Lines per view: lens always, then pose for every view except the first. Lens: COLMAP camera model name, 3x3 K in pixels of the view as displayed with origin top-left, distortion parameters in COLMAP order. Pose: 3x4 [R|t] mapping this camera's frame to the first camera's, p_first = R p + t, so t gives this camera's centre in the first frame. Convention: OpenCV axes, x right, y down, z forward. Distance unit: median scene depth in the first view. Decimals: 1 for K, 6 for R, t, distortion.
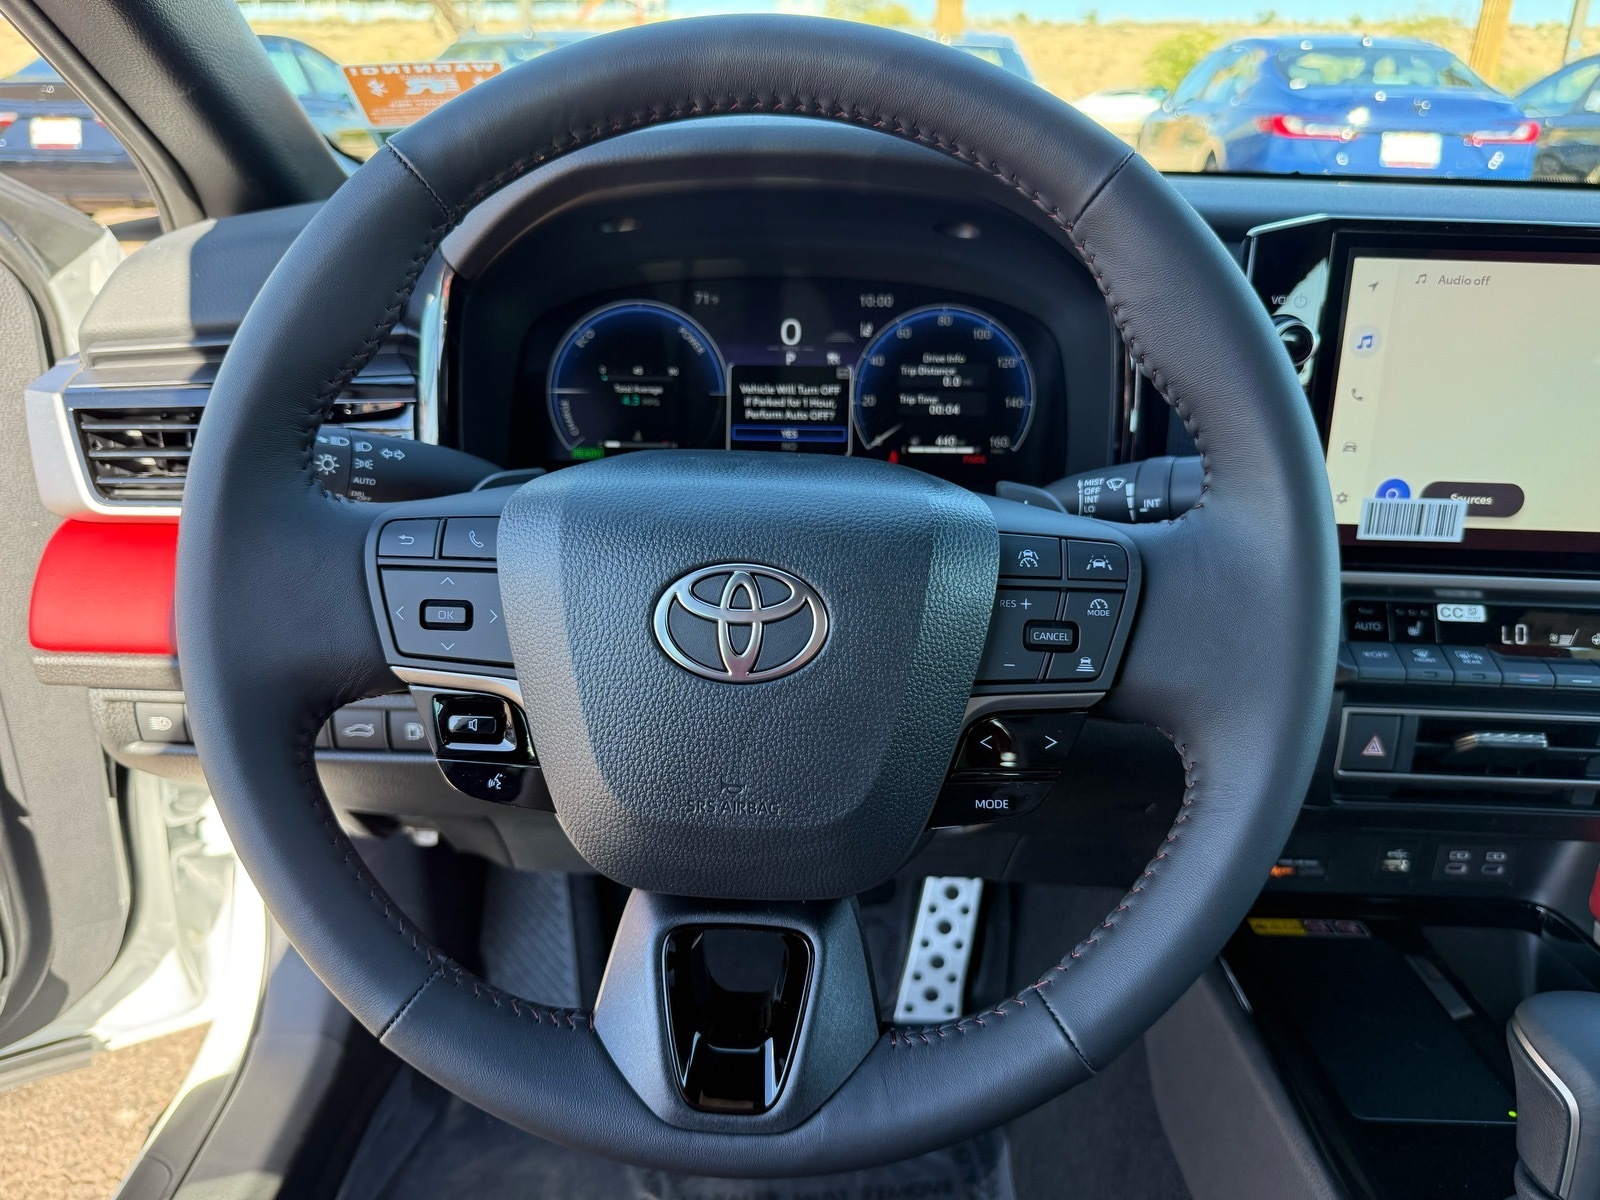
lens RADIAL K [[1175.3, 0, 790.3], [0, 1175.3, 616.5], [0, 0, 1]] dist [0.051990, -0.085322]
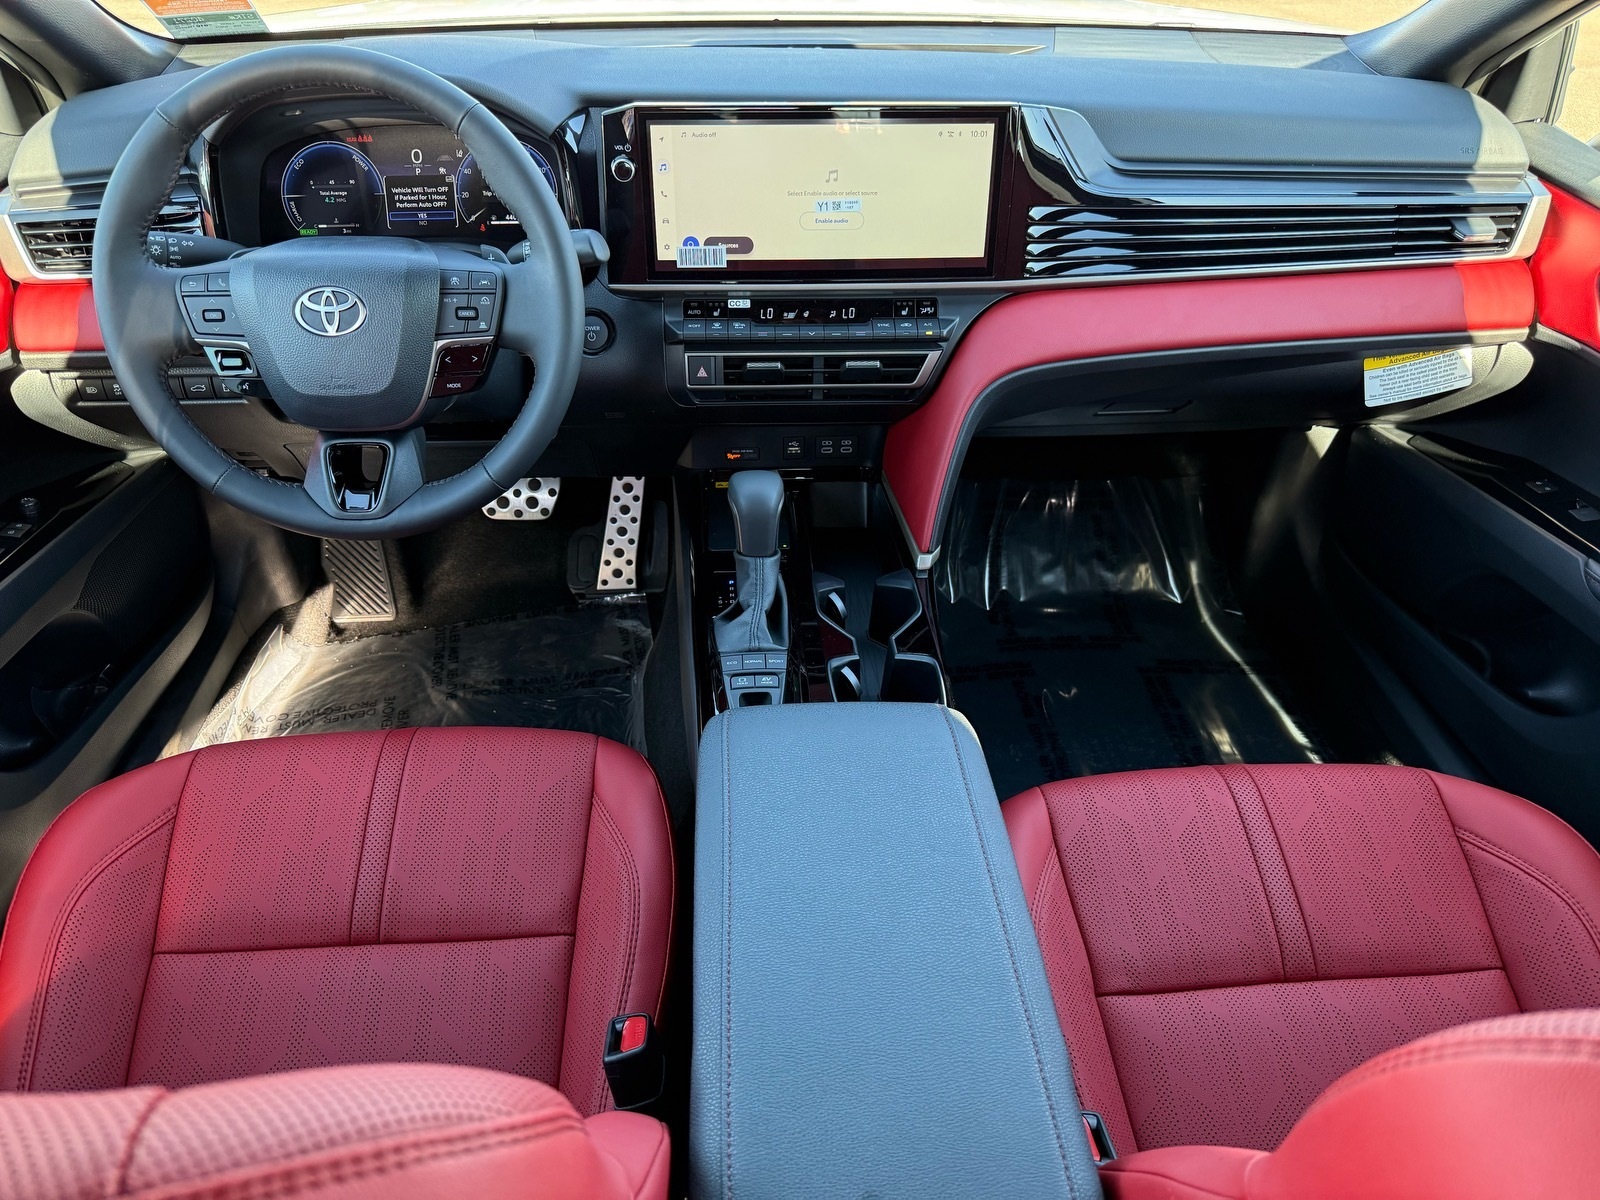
lens RADIAL K [[1175.3, 0, 809.9], [0, 1175.3, 657.8], [0, 0, 1]] dist [0.051990, -0.085322]
pose [[0.996004, -0.061016, 0.065215, 0.432266], [0.043324, 0.968653, 0.244612, 0.081736], [-0.078096, -0.240809, 0.967425, -0.964127]]
